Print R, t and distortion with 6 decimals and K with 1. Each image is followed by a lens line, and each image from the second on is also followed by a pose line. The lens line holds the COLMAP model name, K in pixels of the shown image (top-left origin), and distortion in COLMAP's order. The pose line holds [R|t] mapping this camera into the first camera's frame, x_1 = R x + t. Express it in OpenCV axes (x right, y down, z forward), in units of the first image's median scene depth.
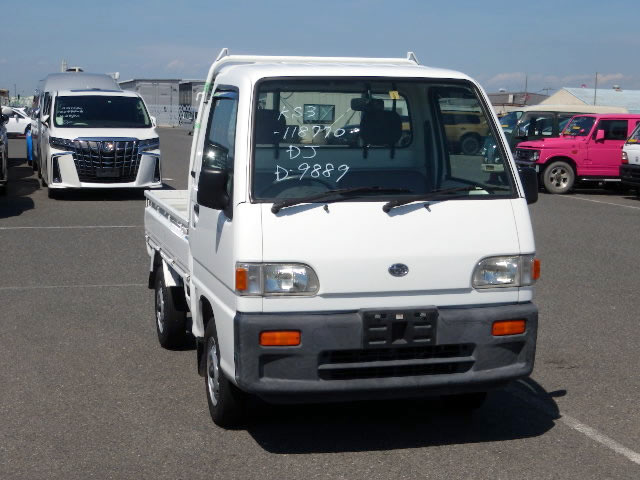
lens RADIAL K [[1096.8, 0, 320.0], [0, 1096.8, 240.0], [0, 0, 1]] dist [0.017409, 0.034546]
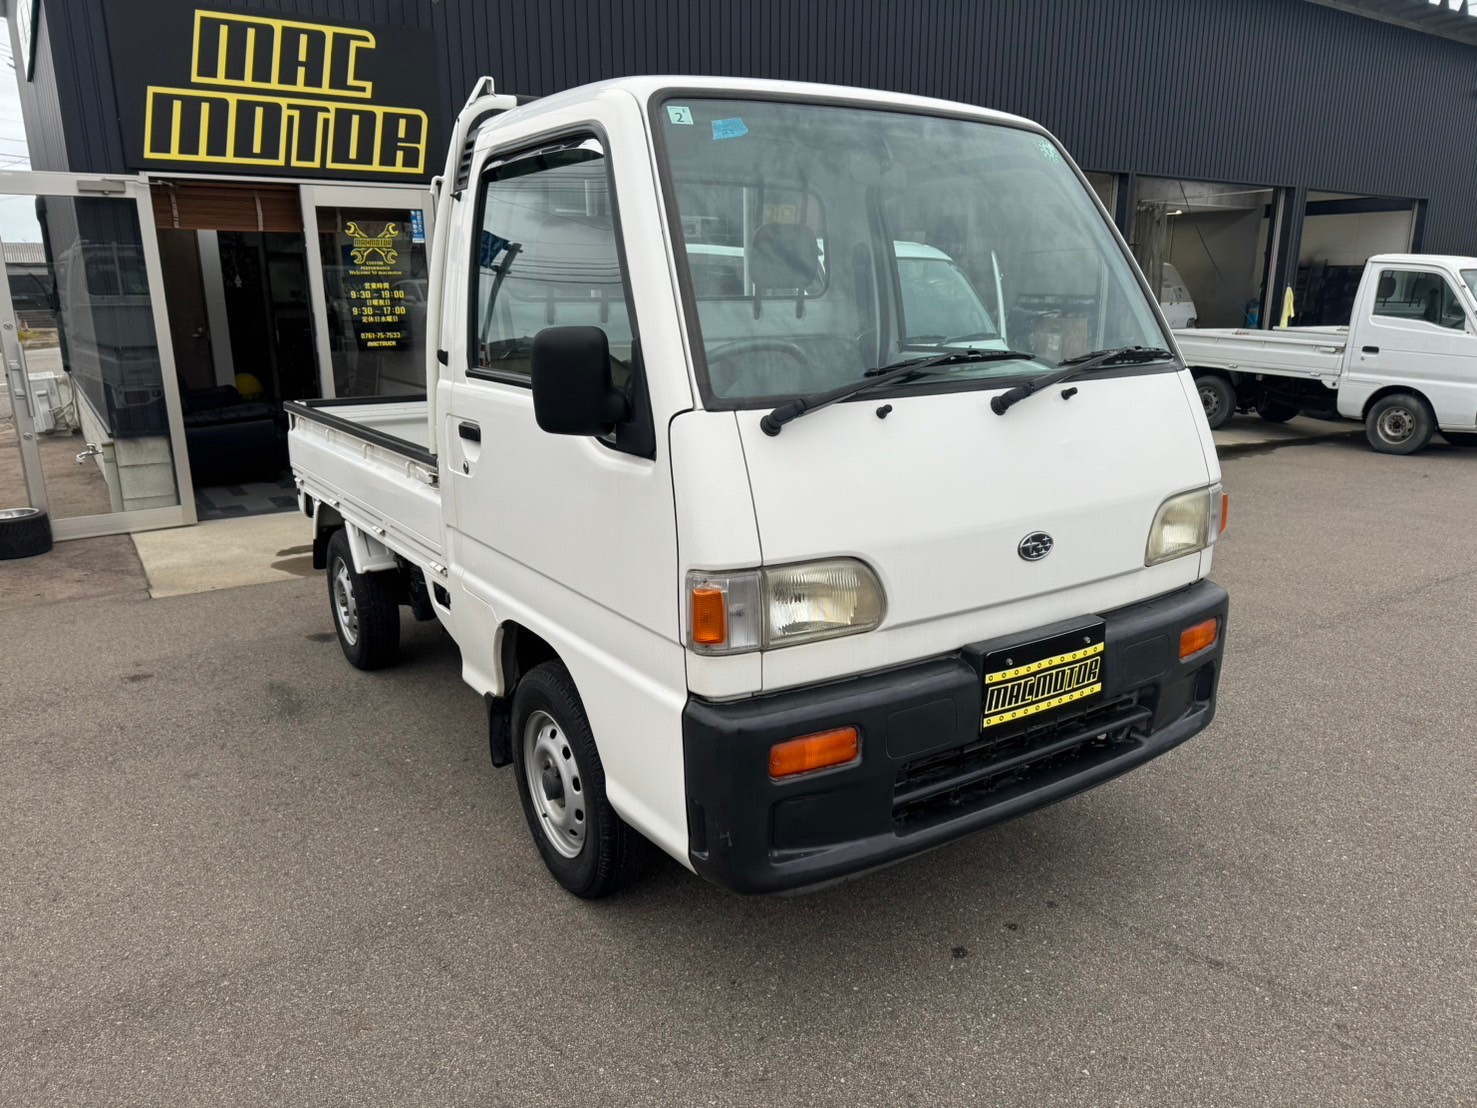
lens RADIAL K [[1035.1, 0, 738.5], [0, 1035.1, 554.0], [0, 0, 1]] dist [0.018783, -0.001386]
pose [[0.952616, -0.099608, 0.287403, -0.153112], [0.066671, 0.990261, 0.122221, -0.026662], [-0.296778, -0.097268, 0.949980, 0.626430]]
